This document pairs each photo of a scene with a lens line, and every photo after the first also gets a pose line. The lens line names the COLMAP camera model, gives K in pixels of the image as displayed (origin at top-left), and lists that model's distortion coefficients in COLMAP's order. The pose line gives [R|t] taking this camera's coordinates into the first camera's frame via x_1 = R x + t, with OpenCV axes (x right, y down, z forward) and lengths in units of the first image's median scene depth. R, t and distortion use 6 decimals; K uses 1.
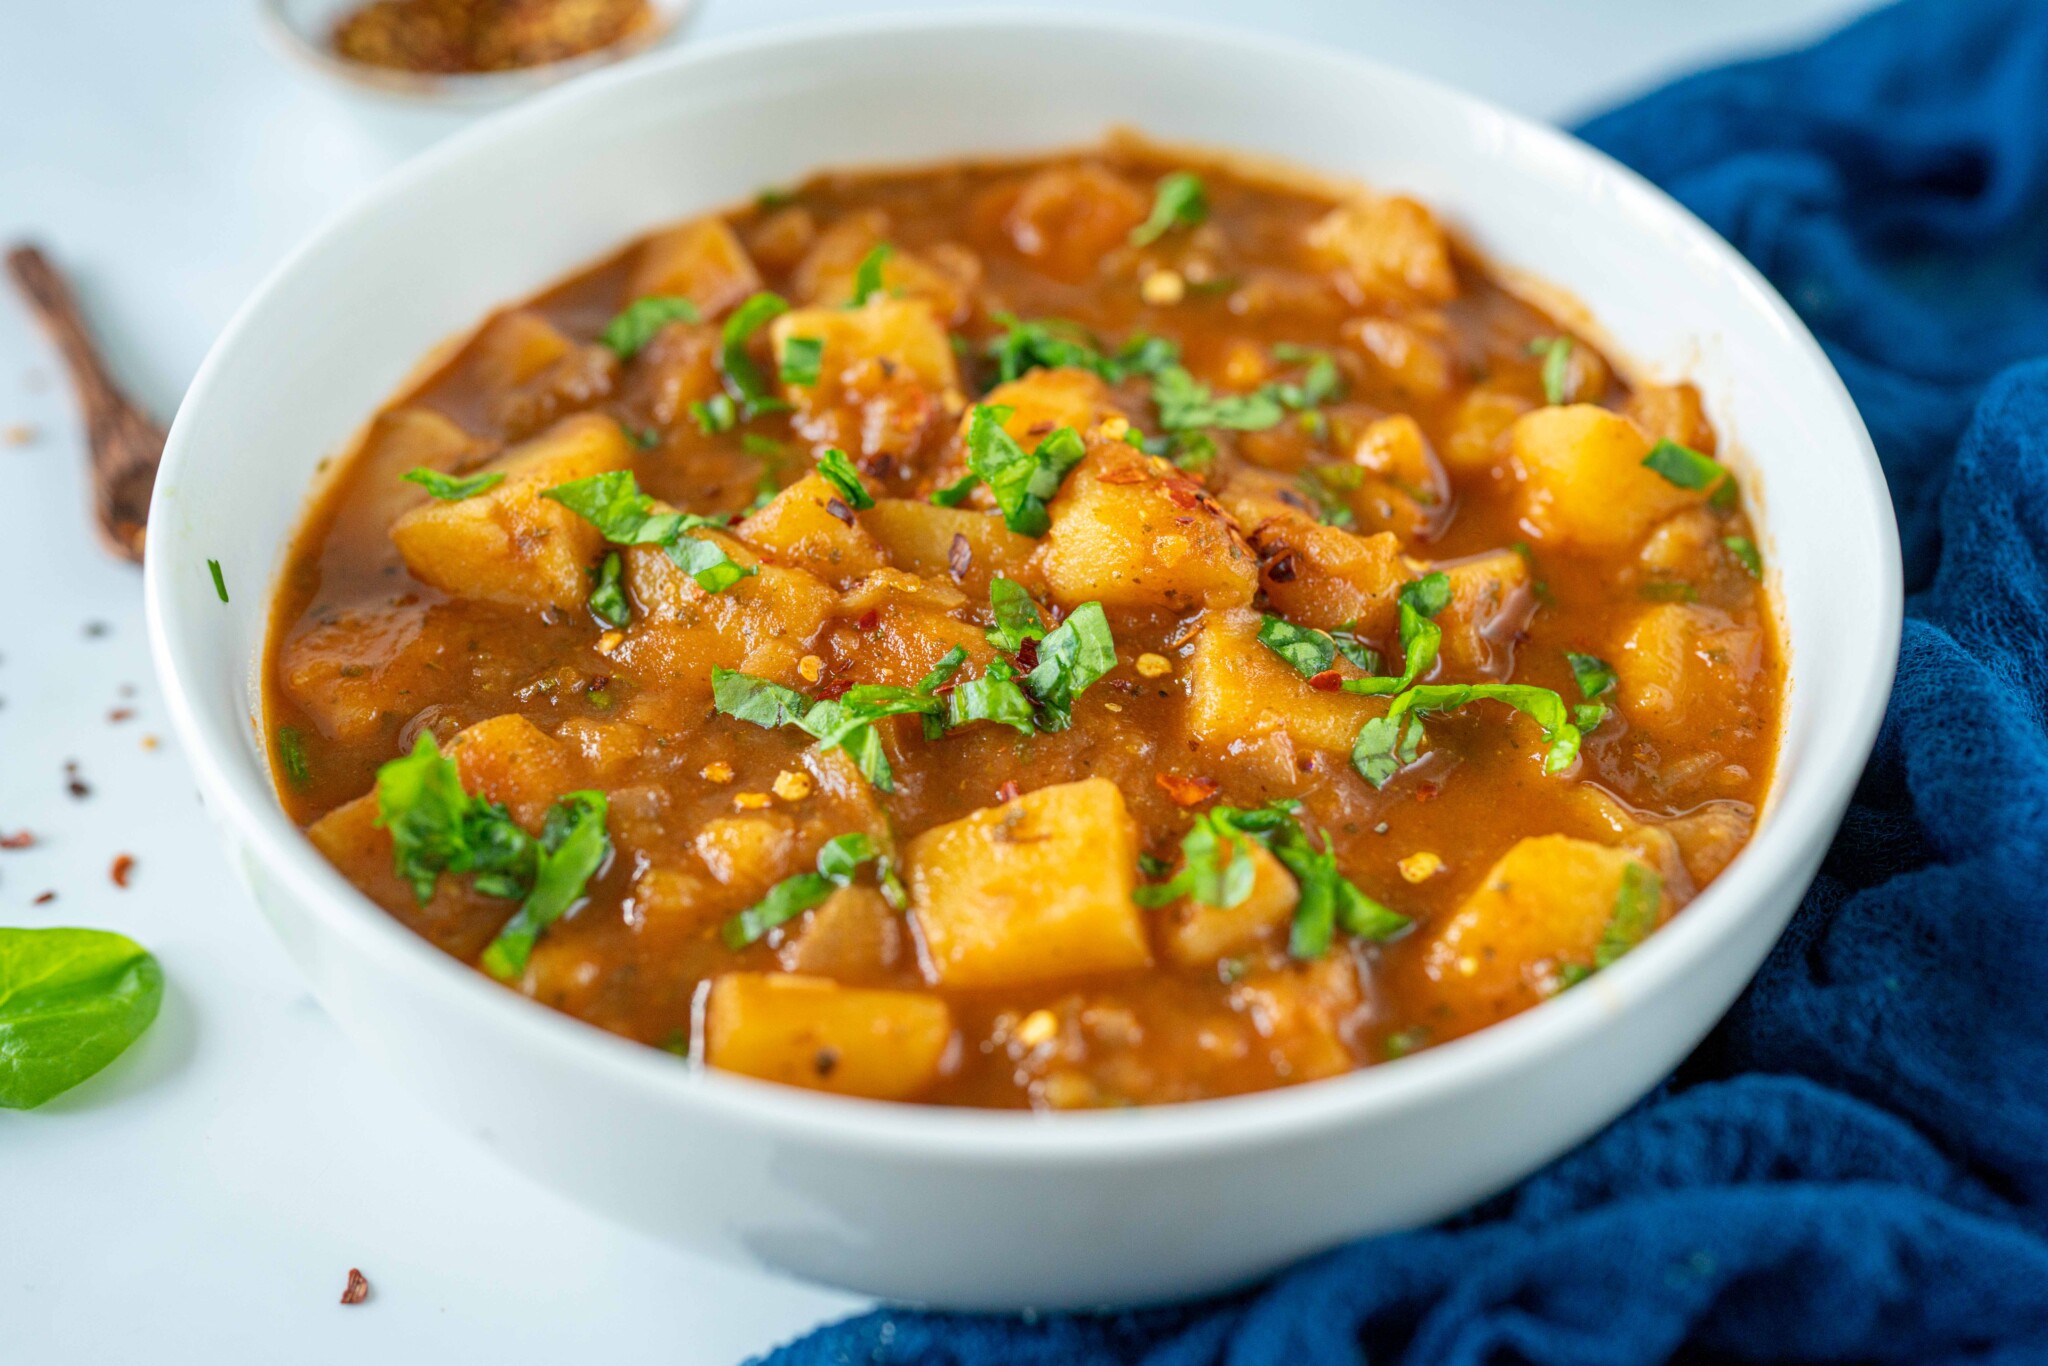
lens RADIAL K [[2567.0, 0, 1028.4], [0, 2567.0, 628.0], [0, 0, 1]] dist [0.024260, 0.039872]
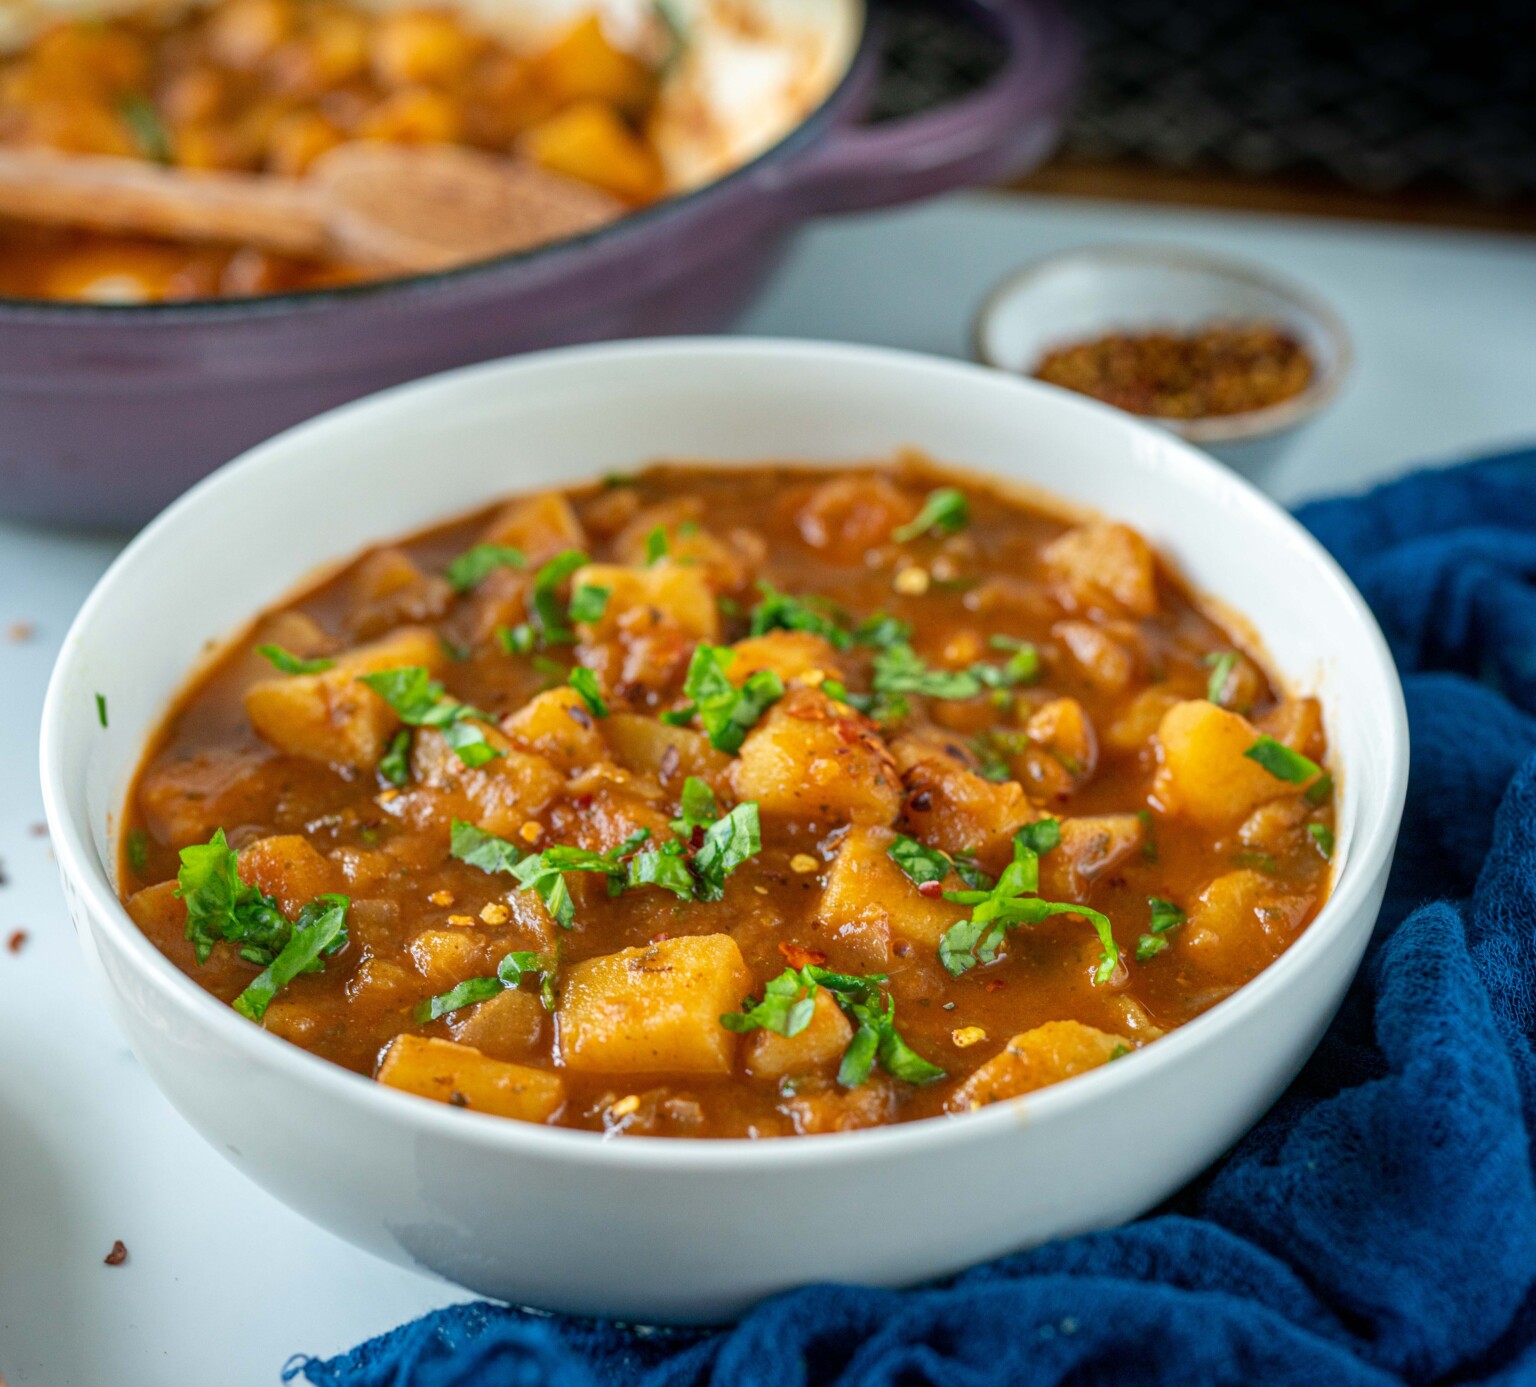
lens RADIAL K [[2993.0, 0, 768.0], [0, 2993.0, 693.5], [0, 0, 1]] dist [-0.032019, -0.185446]
pose [[0.979300, 0.105593, -0.172689, 0.270174], [-0.125589, 0.986046, -0.109270, 0.092682], [0.158742, 0.128696, 0.978897, -0.425958]]
